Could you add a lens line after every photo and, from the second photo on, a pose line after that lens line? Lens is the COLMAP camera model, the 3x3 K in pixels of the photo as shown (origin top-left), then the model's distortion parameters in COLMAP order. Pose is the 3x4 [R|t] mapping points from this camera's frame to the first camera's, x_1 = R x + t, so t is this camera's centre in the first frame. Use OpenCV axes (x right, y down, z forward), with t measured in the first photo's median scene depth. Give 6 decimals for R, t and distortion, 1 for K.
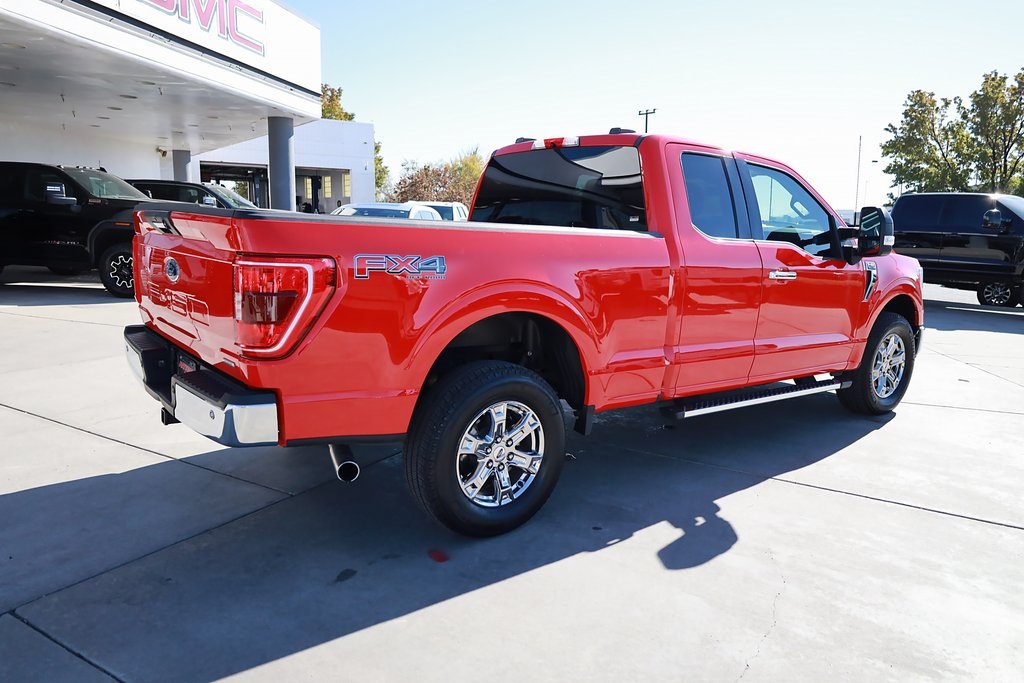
lens RADIAL K [[731.1, 0, 512.0], [0, 731.1, 341.5], [0, 0, 1]] dist [0.000316, 0.001249]
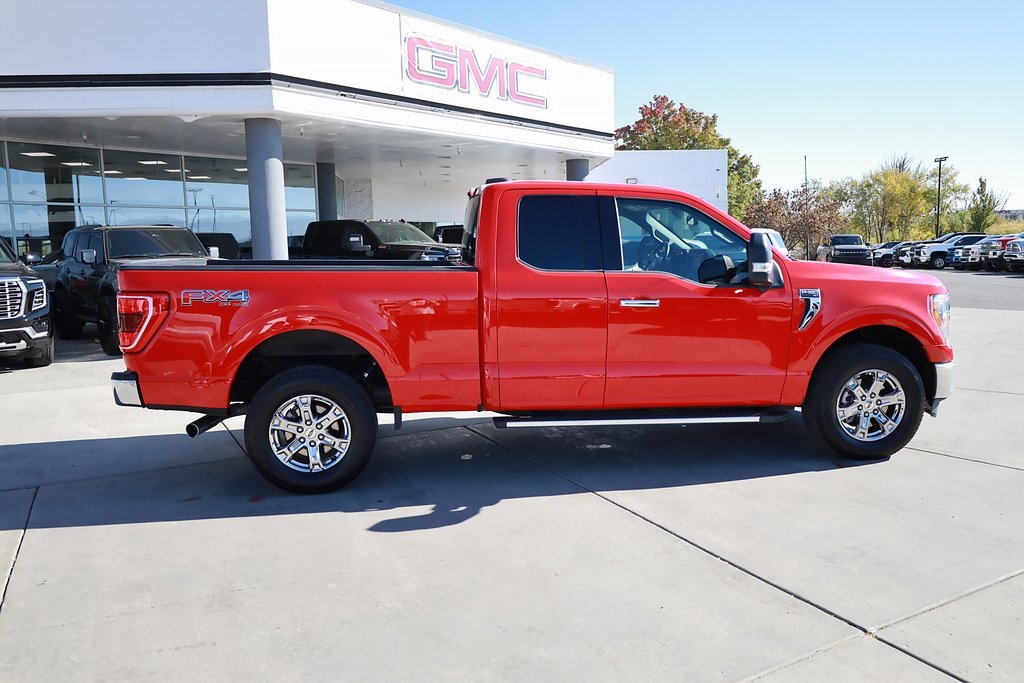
lens RADIAL K [[777.6, 0, 512.0], [0, 777.6, 341.5], [0, 0, 1]] dist [-0.000032, -0.000432]
pose [[0.853996, 0.022641, -0.519787, 0.990300], [-0.046782, 0.998347, -0.033375, 0.011912], [0.518173, 0.052819, 0.853643, -0.050545]]
